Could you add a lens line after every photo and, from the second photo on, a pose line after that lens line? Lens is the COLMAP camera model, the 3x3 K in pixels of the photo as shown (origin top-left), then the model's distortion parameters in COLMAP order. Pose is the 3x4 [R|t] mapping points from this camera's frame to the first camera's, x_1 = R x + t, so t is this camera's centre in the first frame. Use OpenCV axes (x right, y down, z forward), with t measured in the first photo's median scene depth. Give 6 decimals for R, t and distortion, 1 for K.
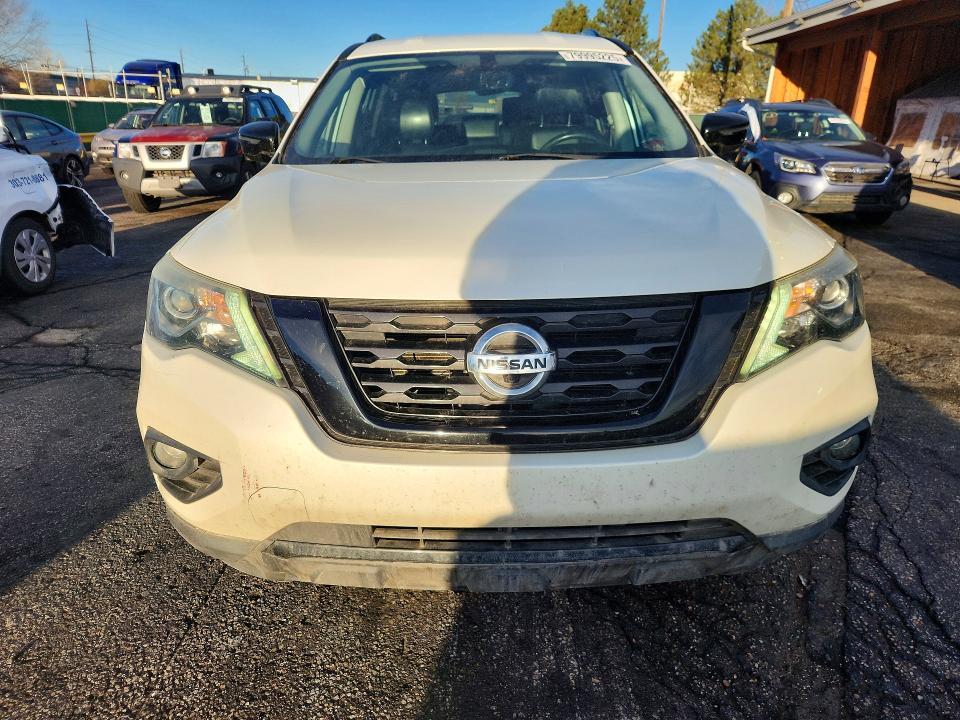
lens RADIAL K [[671.1, 0, 480.0], [0, 671.1, 360.0], [0, 0, 1]] dist [0.007877, -0.001818]
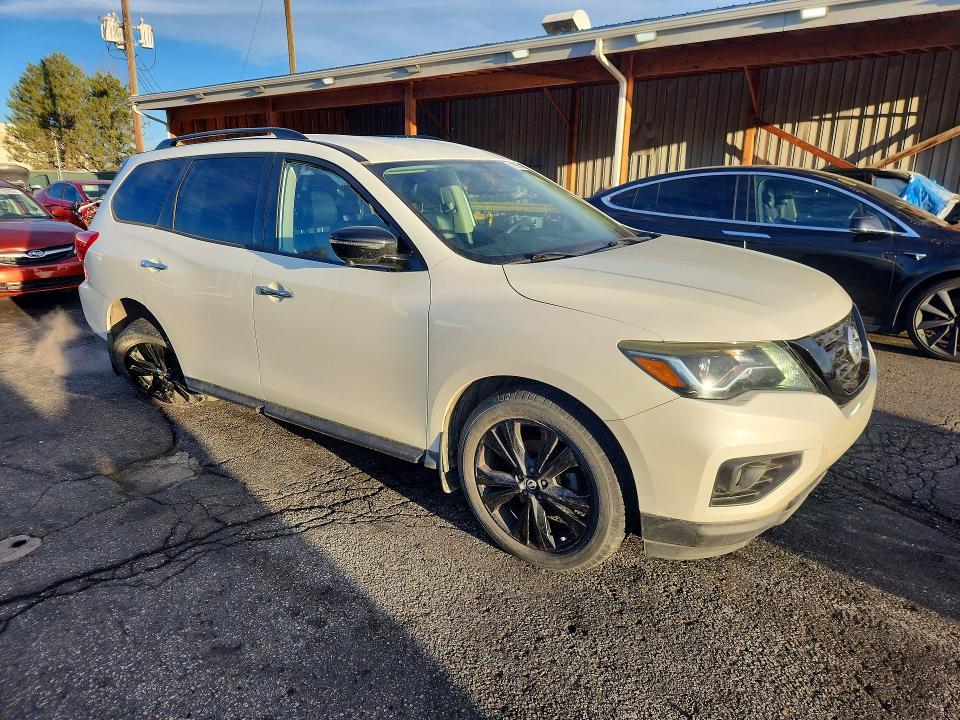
lens RADIAL K [[647.2, 0, 480.0], [0, 647.2, 360.0], [0, 0, 1]] dist [-0.005356, -0.001844]
pose [[0.594688, -0.204359, 0.777550, -1.470655], [0.254702, 0.965225, 0.058882, -0.244040], [-0.762544, 0.163027, 0.626058, 0.468556]]
